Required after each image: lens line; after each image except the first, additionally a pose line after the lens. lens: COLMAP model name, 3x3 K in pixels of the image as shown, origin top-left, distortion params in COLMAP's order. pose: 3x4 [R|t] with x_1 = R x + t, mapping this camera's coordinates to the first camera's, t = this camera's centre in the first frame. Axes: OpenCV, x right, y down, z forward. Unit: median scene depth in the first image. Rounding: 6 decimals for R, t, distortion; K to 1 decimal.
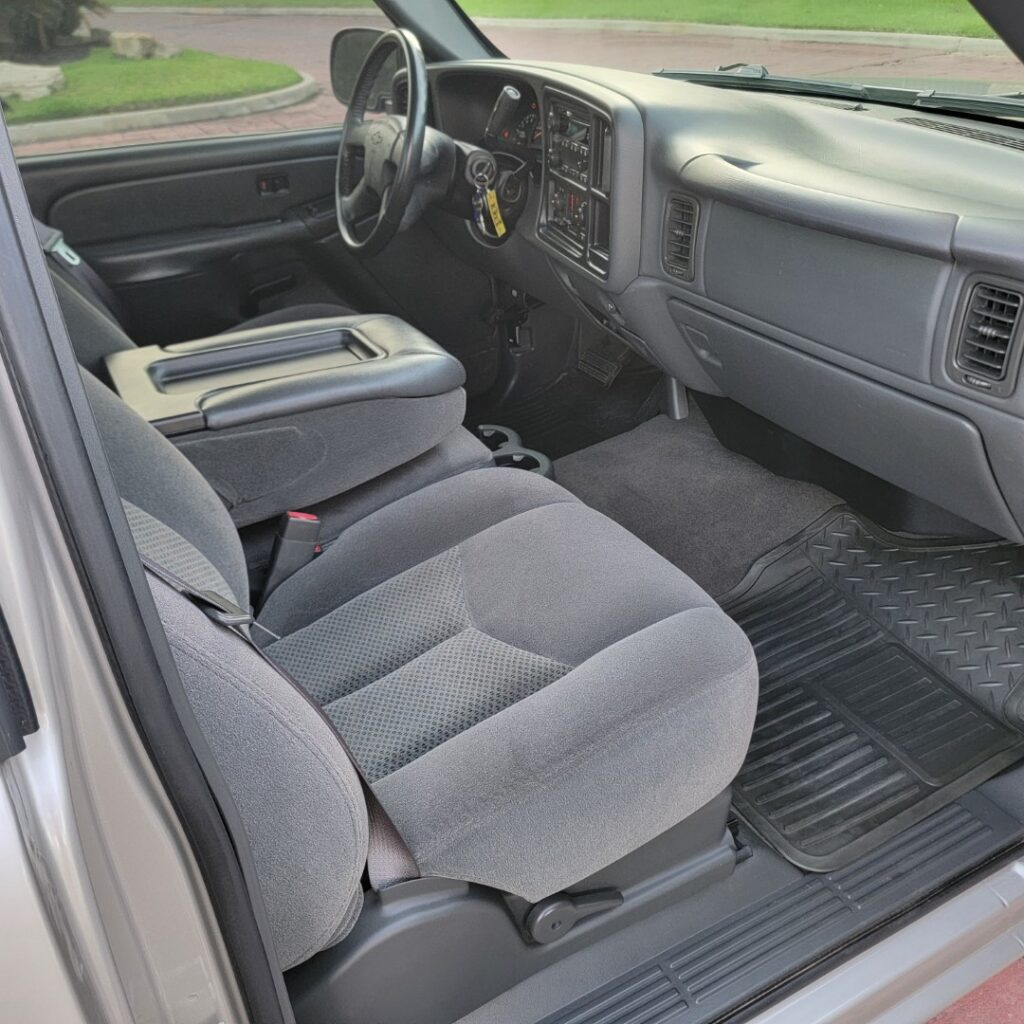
lens RADIAL K [[977.1, 0, 537.2], [0, 977.1, 511.8], [0, 0, 1]] dist [0.099109, -0.094616]
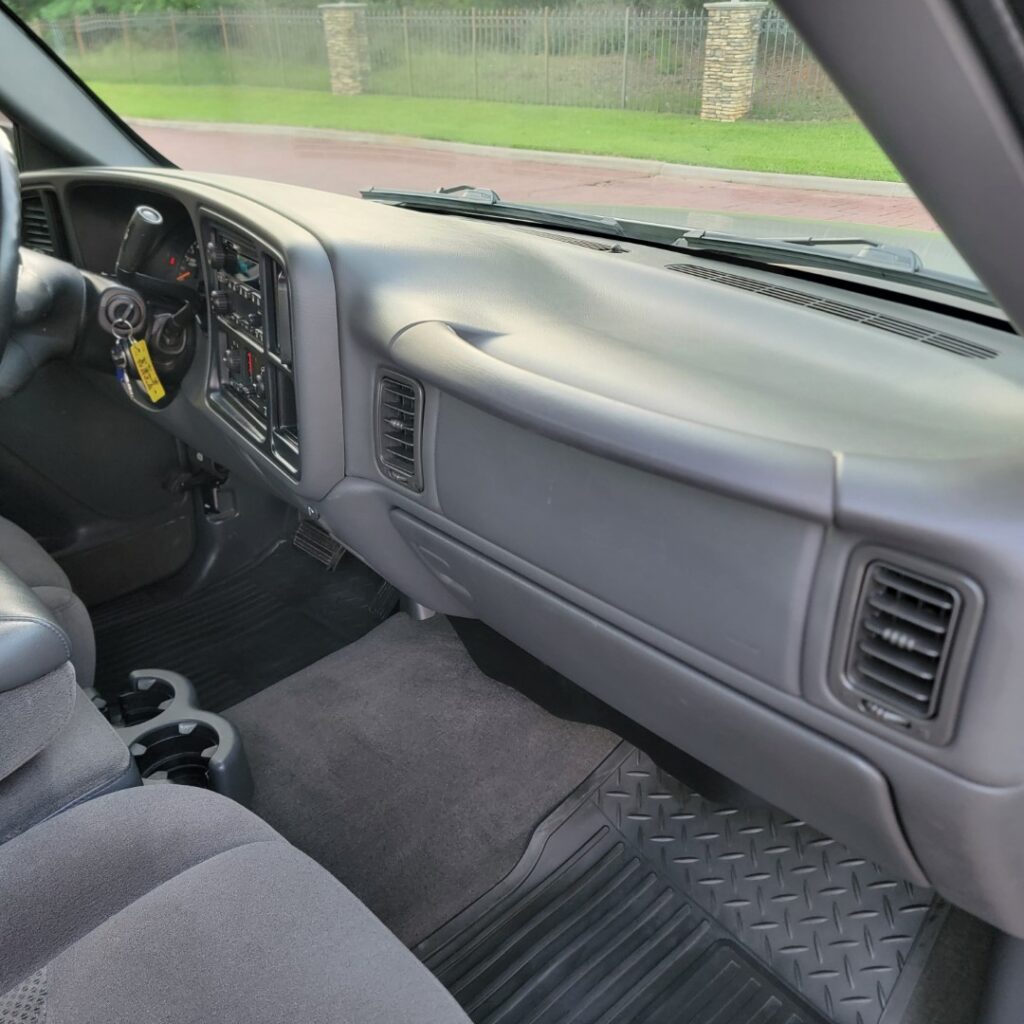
lens RADIAL K [[977.1, 0, 537.2], [0, 977.1, 511.8], [0, 0, 1]] dist [0.099109, -0.094616]
pose [[0.967948, -0.054851, 0.245088, 0.056029], [0.077850, 0.993322, -0.085153, -0.129074], [-0.238781, 0.101504, 0.965754, 0.267272]]
